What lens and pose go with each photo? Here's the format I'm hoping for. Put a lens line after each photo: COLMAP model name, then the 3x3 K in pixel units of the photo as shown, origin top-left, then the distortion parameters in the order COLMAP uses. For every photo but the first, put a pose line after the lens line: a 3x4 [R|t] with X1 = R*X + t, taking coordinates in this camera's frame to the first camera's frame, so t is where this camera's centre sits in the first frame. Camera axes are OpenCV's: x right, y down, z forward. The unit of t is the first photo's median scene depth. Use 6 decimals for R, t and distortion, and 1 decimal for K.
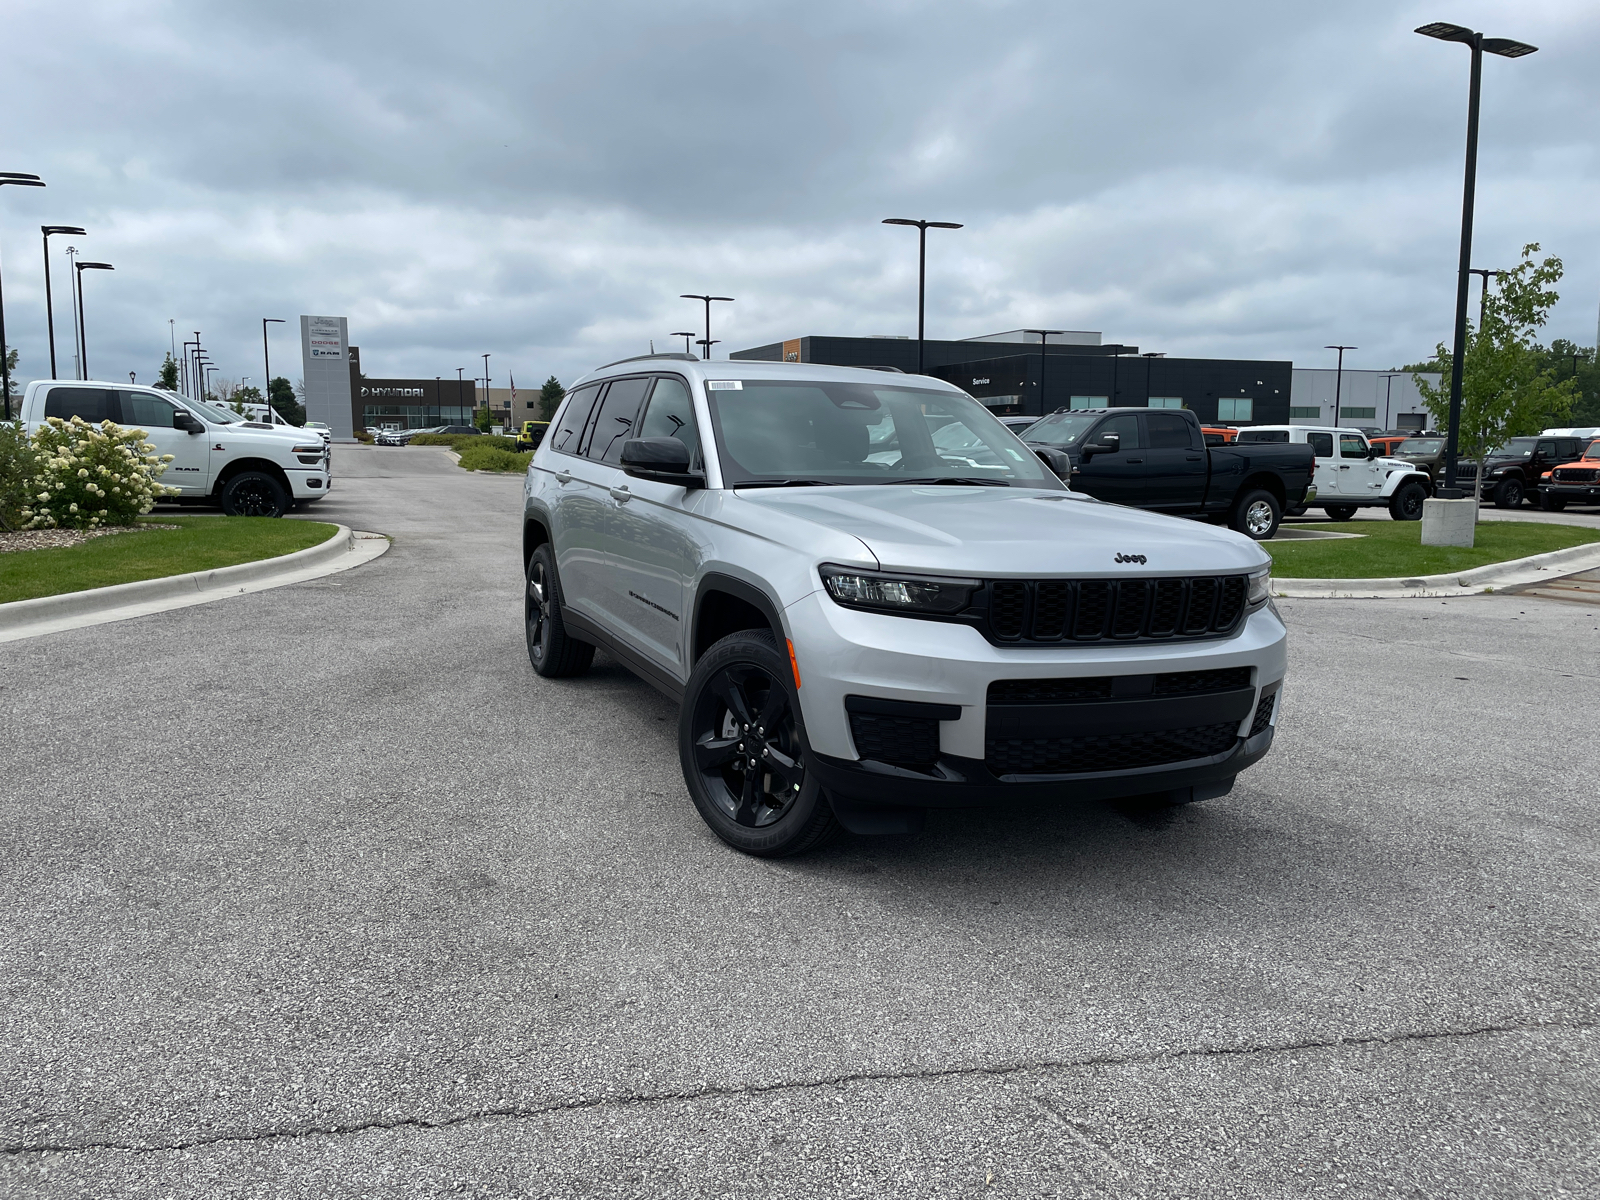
lens RADIAL K [[1200.8, 0, 790.5], [0, 1200.8, 603.2], [0, 0, 1]] dist [0.082418, -0.098849]
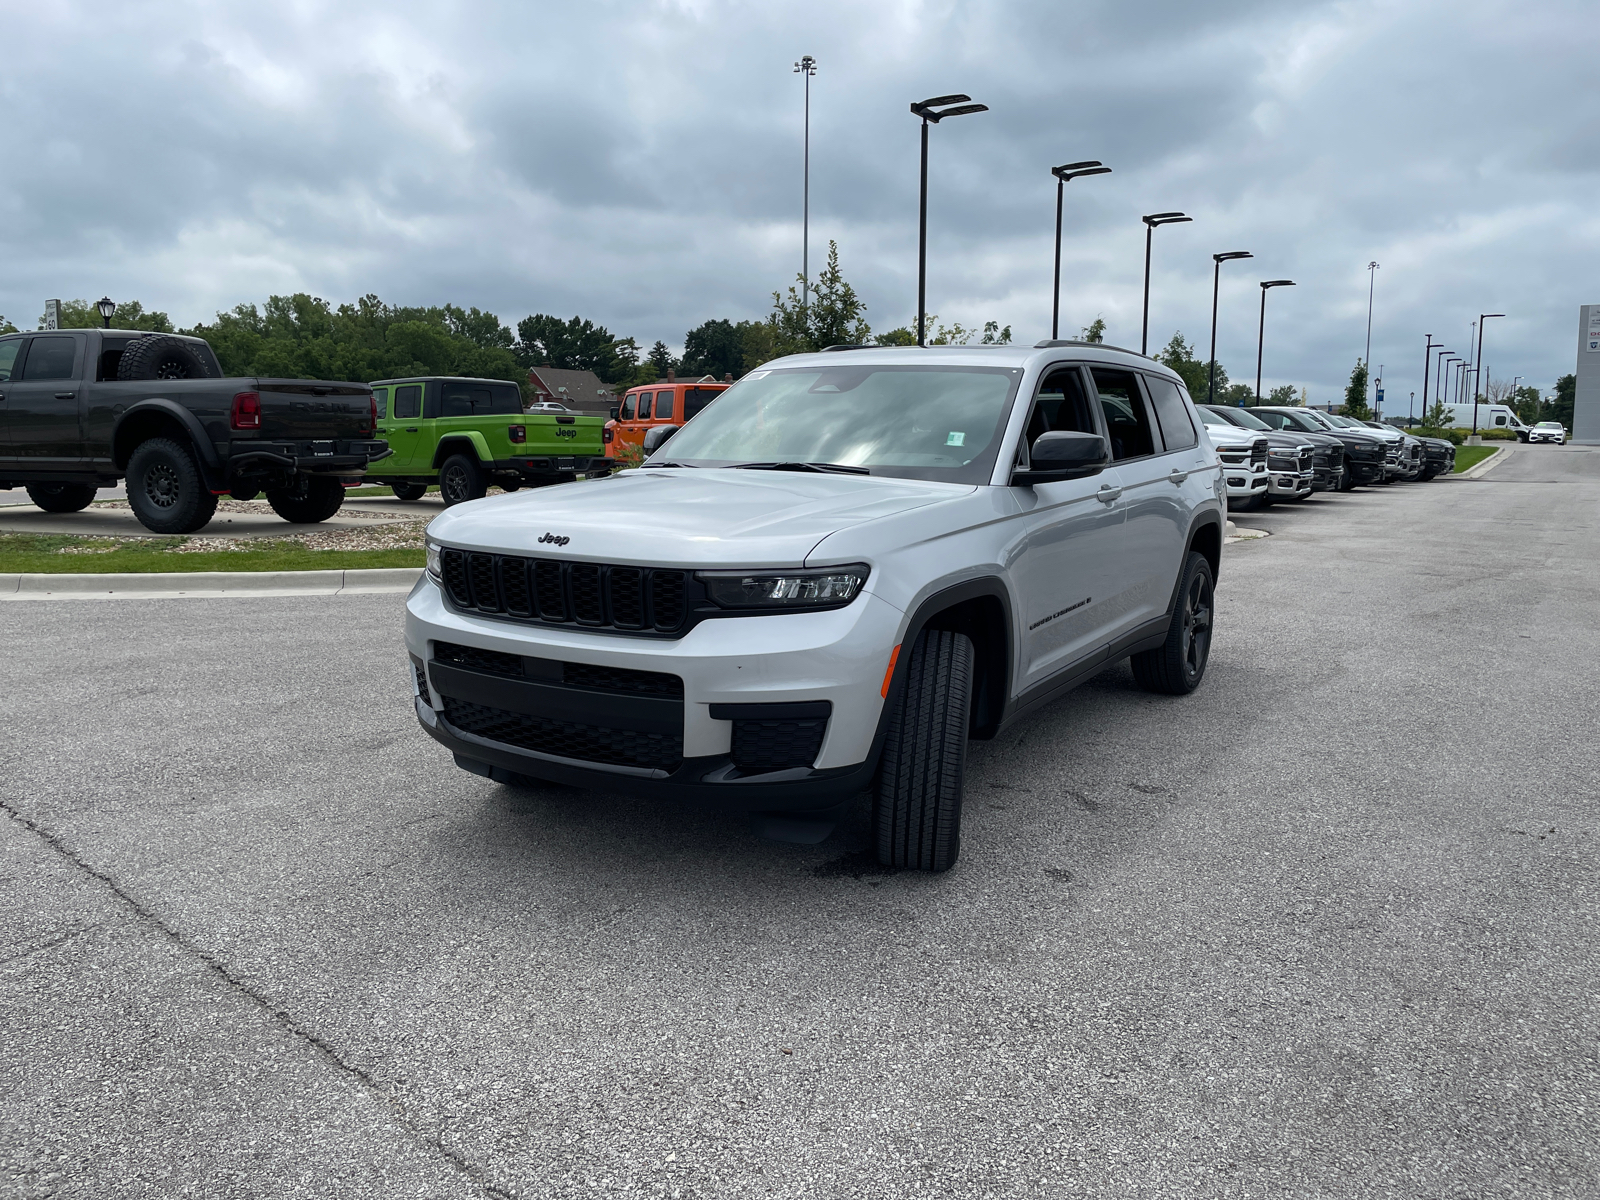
lens RADIAL K [[1200.8, 0, 802.2], [0, 1200.8, 598.3], [0, 0, 1]] dist [0.082418, -0.098849]
pose [[0.572486, 0.095627, -0.814319, 0.935020], [-0.101811, 0.993780, 0.045125, -0.042238], [0.813569, 0.057073, 0.578661, 0.473359]]
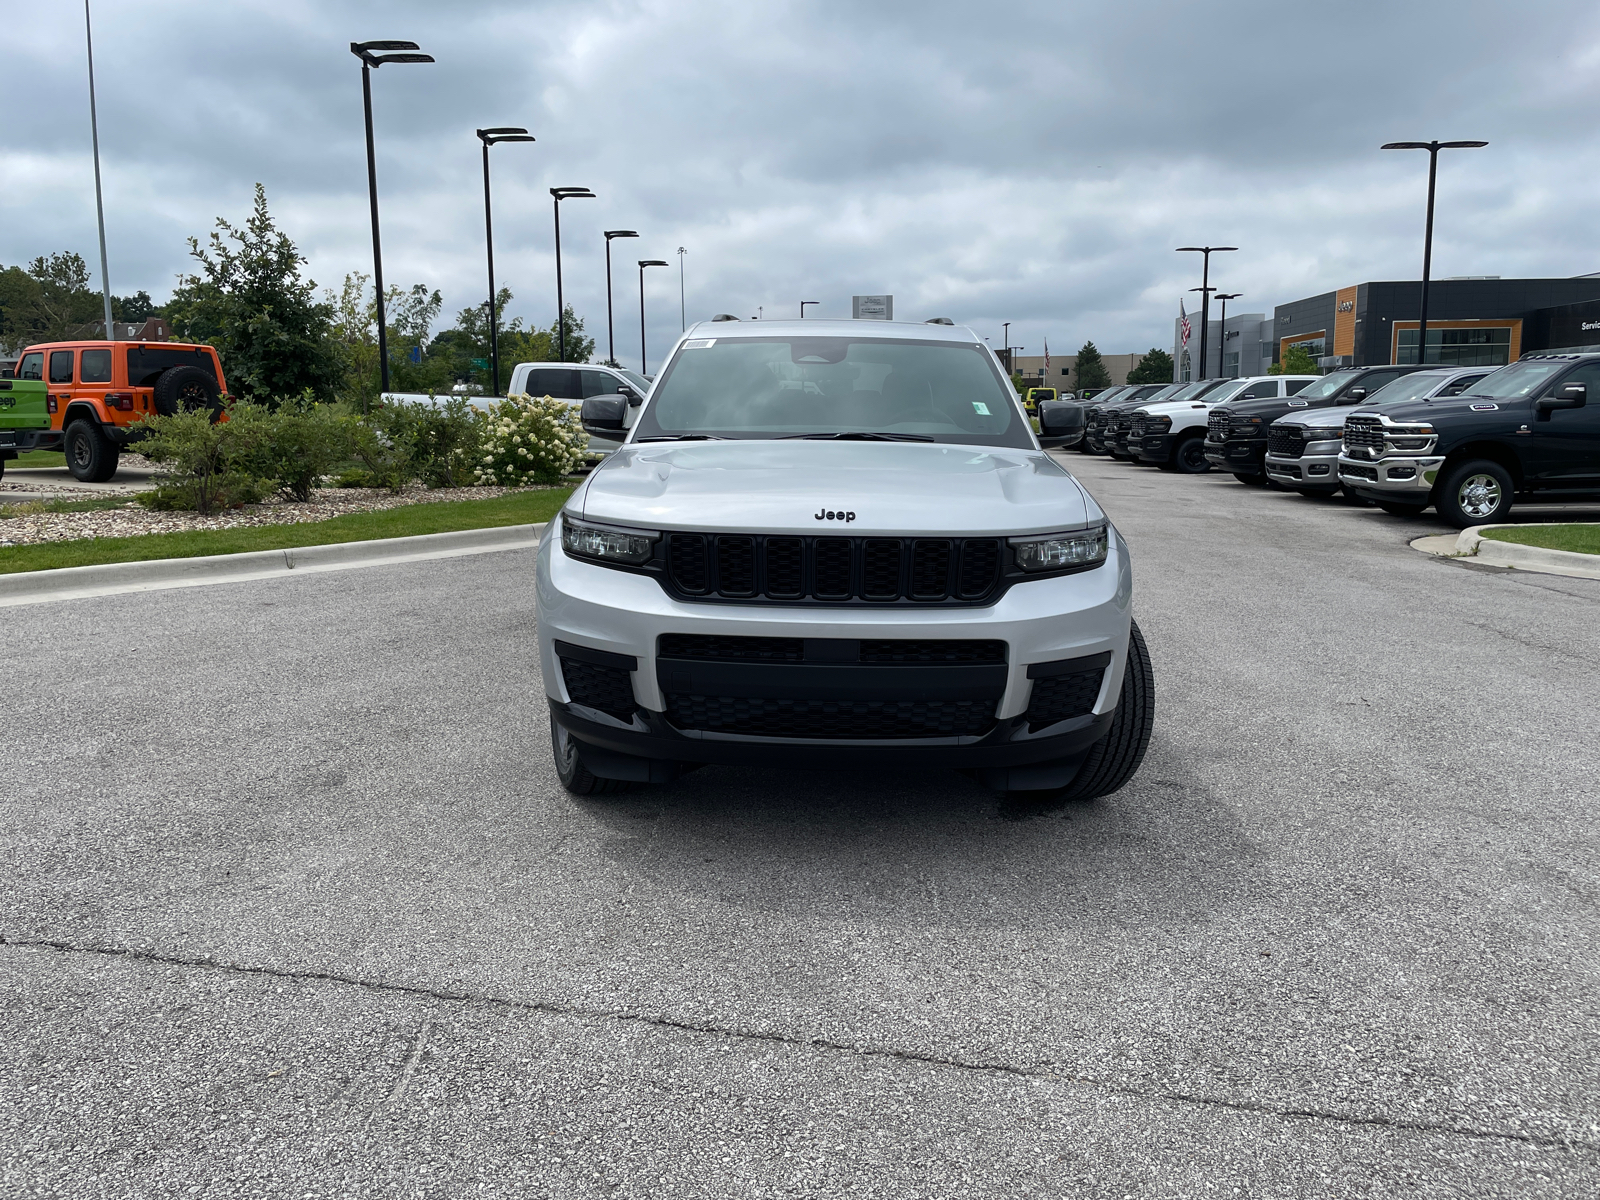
lens RADIAL K [[1200.8, 0, 792.3], [0, 1200.8, 596.2], [0, 0, 1]] dist [0.082418, -0.098849]
pose [[0.905134, 0.051248, -0.422026, 0.508639], [-0.042478, 0.998642, 0.030163, -0.000704], [0.422999, -0.009375, 0.906082, 0.109552]]
